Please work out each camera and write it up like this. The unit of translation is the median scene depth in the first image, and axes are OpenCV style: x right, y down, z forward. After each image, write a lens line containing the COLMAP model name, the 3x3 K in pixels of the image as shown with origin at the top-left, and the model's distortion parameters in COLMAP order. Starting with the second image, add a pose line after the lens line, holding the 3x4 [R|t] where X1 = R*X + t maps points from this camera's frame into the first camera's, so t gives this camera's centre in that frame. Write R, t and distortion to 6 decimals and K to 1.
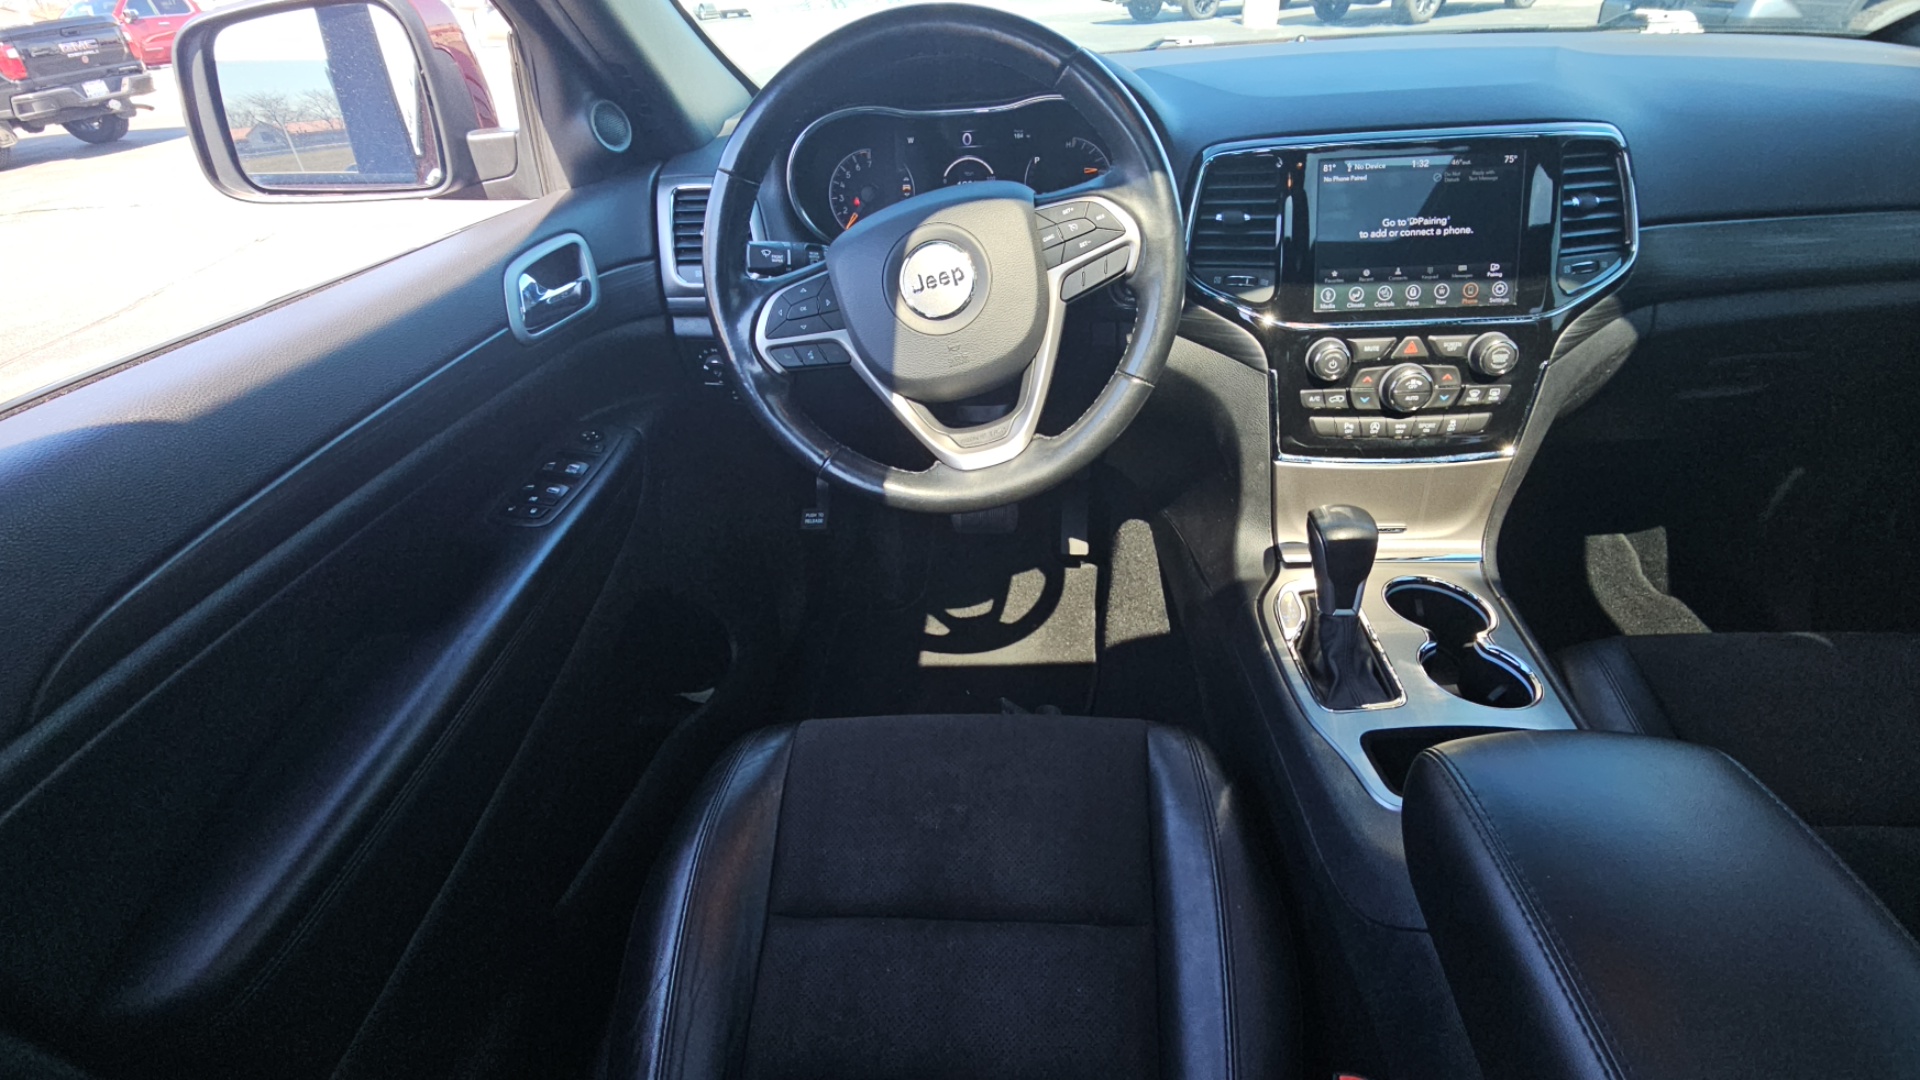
lens RADIAL K [[854.2, 0, 984.0], [0, 854.2, 554.0], [0, 0, 1]] dist [0.008554, -0.007410]
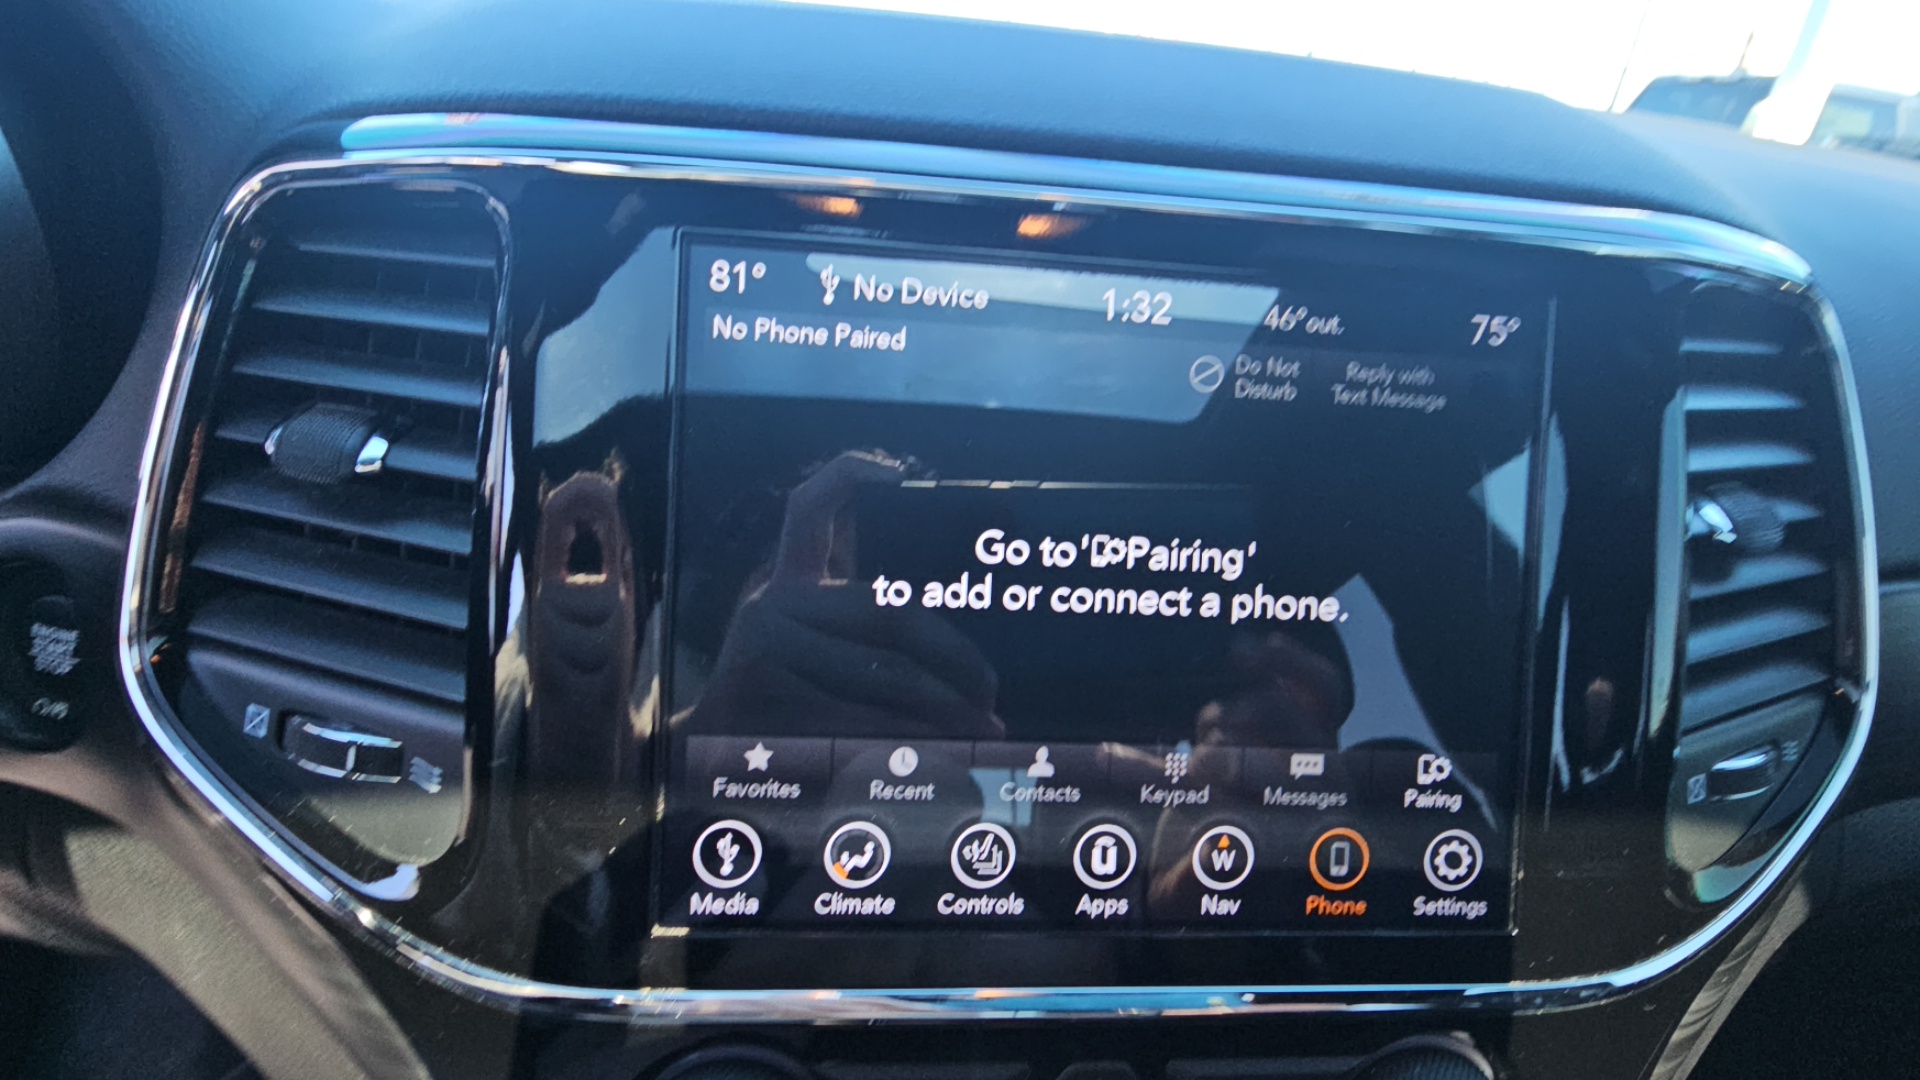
lens RADIAL K [[854.2, 0, 988.7], [0, 854.2, 557.3], [0, 0, 1]] dist [0.008554, -0.007410]
pose [[0.980610, 0.060910, 0.186263, 0.423106], [-0.041004, 0.993205, -0.108913, -0.355740], [-0.191631, 0.099164, 0.976445, 0.775746]]
